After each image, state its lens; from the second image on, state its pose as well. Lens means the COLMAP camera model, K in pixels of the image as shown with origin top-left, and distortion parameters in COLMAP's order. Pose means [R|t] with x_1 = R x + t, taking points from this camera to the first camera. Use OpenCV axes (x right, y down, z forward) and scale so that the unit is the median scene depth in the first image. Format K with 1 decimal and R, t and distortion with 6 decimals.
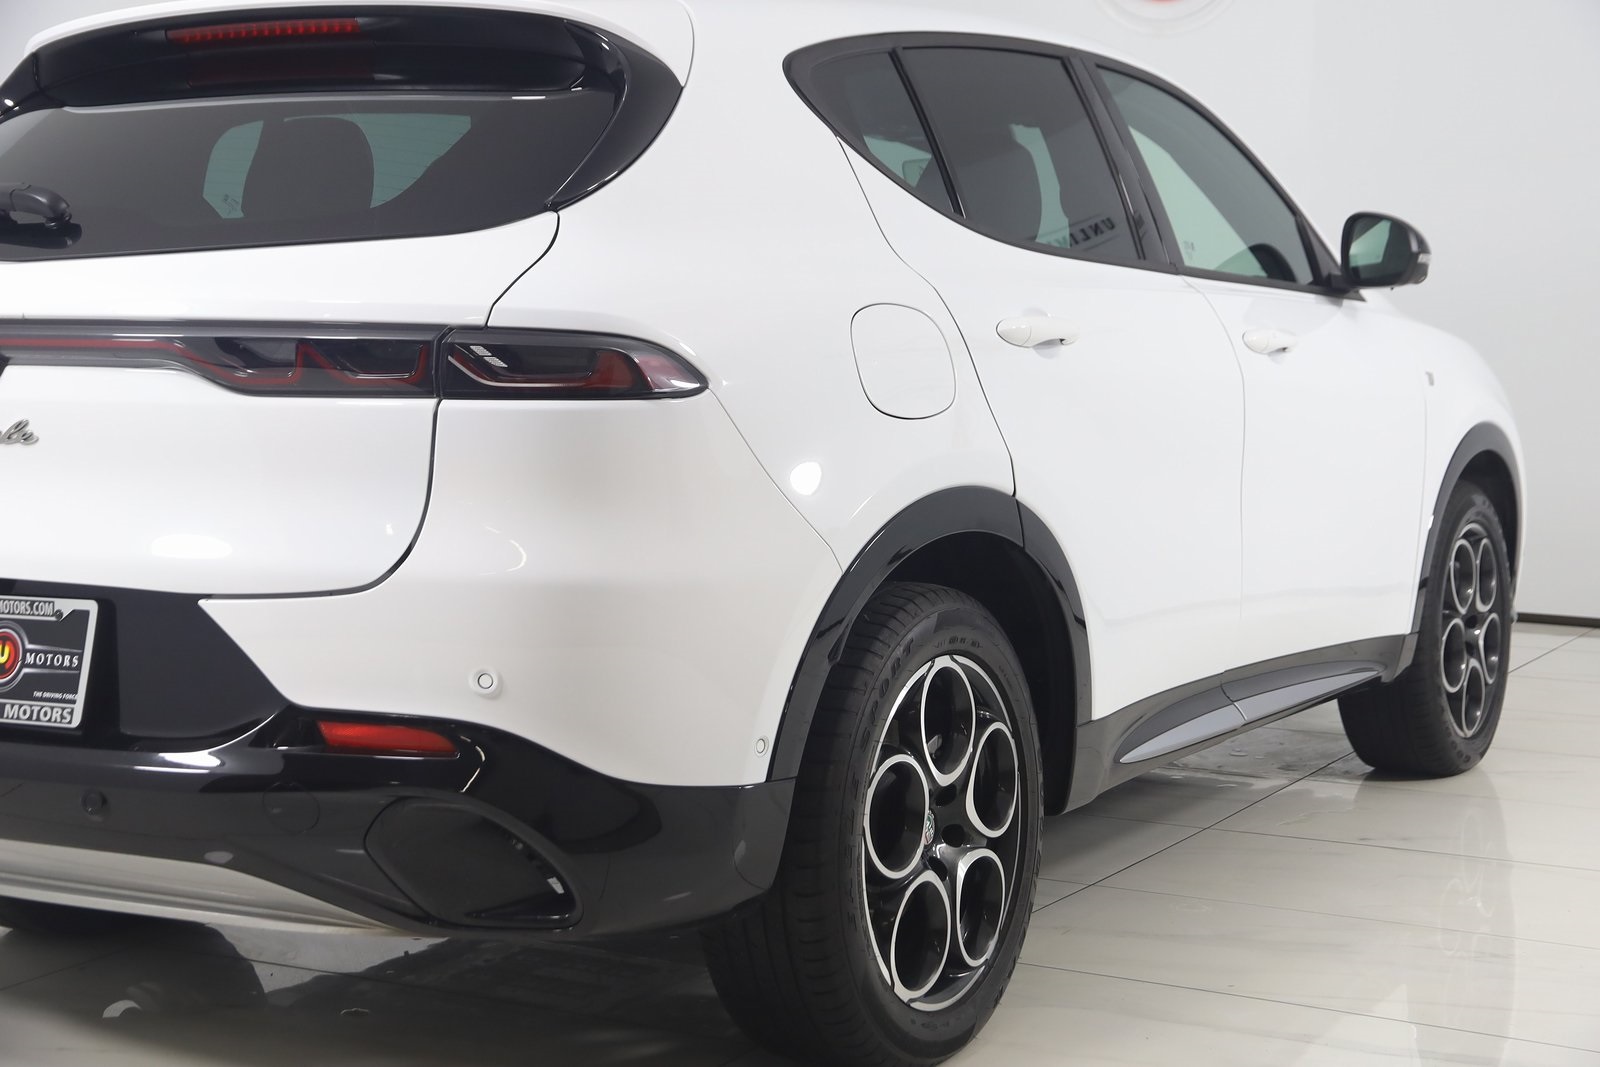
lens RADIAL K [[2455.8, 0, 816.5], [0, 2455.8, 532.7], [0, 0, 1]] dist [0.114433, 0.000000]
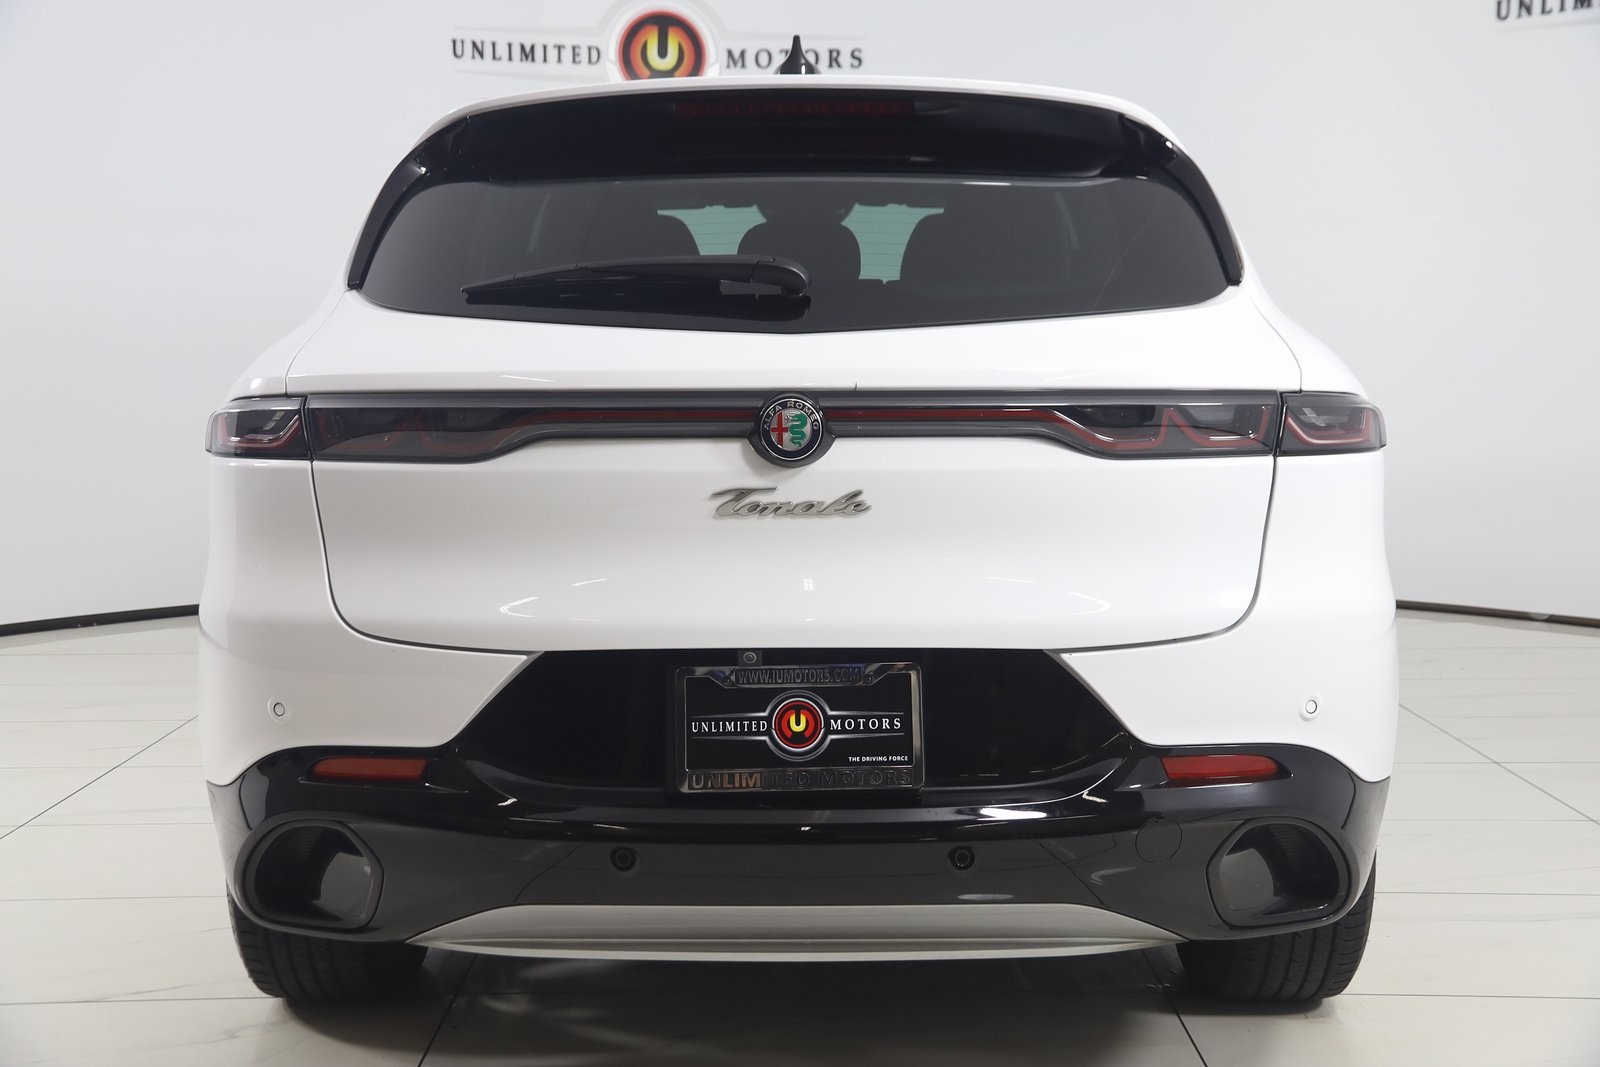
lens RADIAL K [[2072.7, 0, 804.0], [0, 2072.7, 523.6], [0, 0, 1]] dist [-0.029776, 0.000000]
pose [[0.869376, -0.041543, 0.492402, -0.740817], [0.045724, 0.998948, 0.003548, -0.034927], [-0.492031, 0.019430, 0.870361, 0.269843]]
